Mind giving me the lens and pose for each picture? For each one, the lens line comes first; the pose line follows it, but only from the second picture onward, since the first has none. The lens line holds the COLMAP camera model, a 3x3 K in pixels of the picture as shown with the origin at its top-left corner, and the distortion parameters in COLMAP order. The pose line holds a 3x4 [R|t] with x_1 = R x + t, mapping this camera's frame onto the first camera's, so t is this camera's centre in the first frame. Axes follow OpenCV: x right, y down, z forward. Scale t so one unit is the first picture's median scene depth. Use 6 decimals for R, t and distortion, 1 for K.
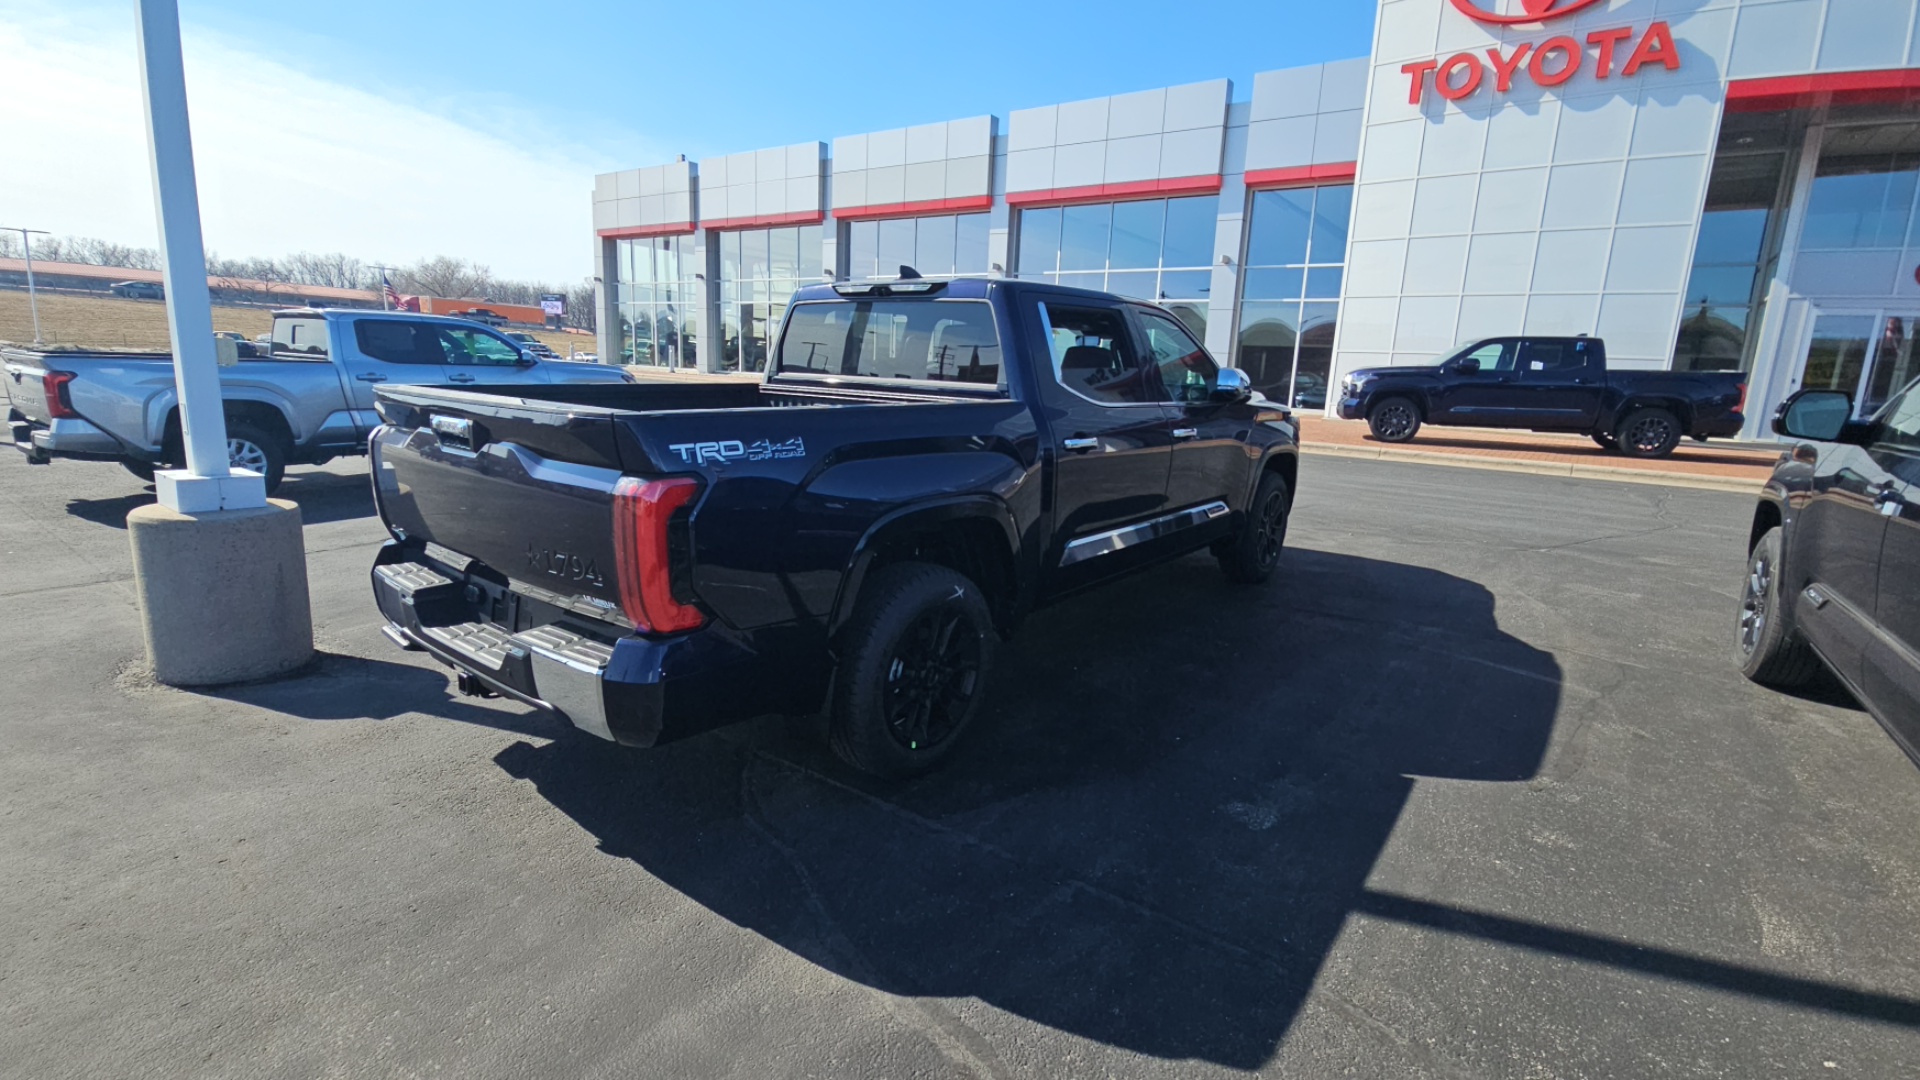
lens RADIAL K [[855.7, 0, 979.9], [0, 855.7, 544.3], [0, 0, 1]] dist [0.008562, -0.006888]
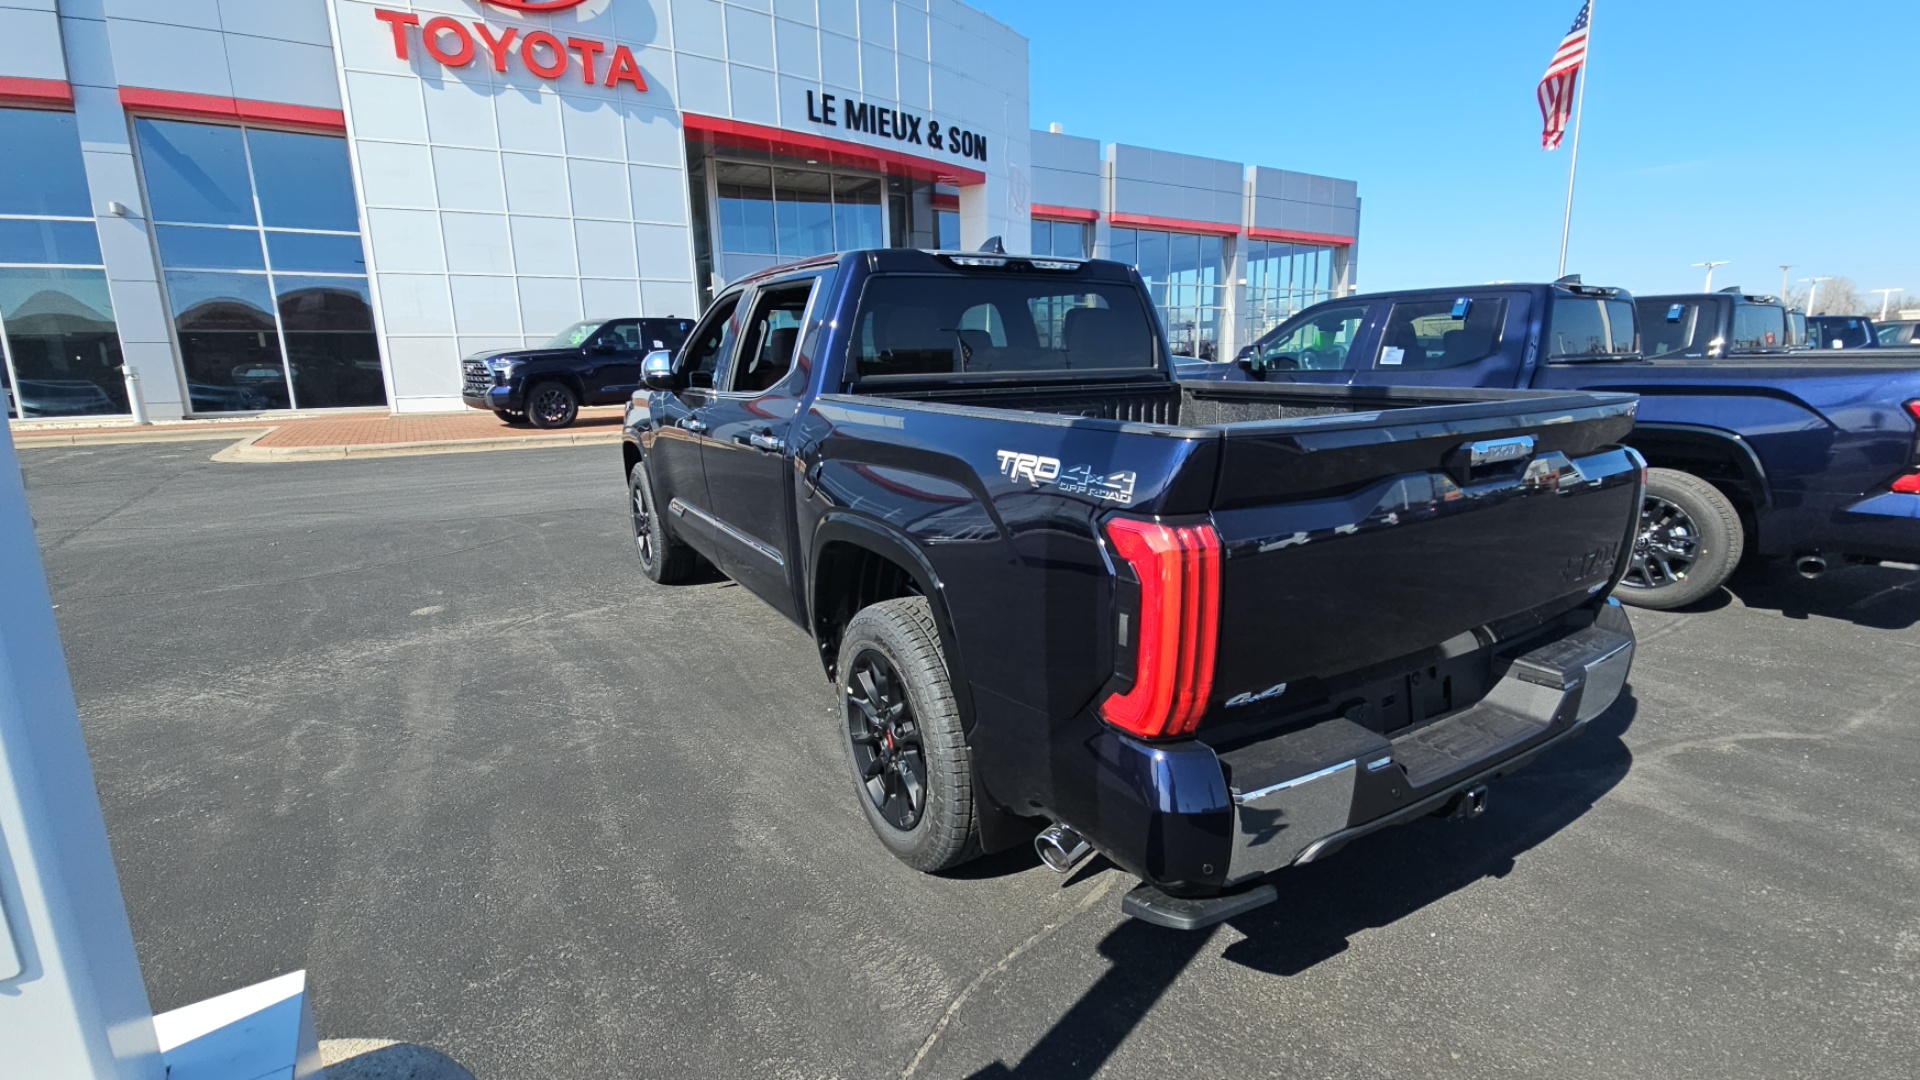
lens RADIAL K [[855.7, 0, 979.9], [0, 855.7, 544.3], [0, 0, 1]] dist [0.008562, -0.006888]
pose [[0.360433, -0.242193, 0.900794, -0.225435], [0.223557, 0.959988, 0.168657, -0.044066], [-0.905600, 0.140589, 0.400155, 0.175376]]
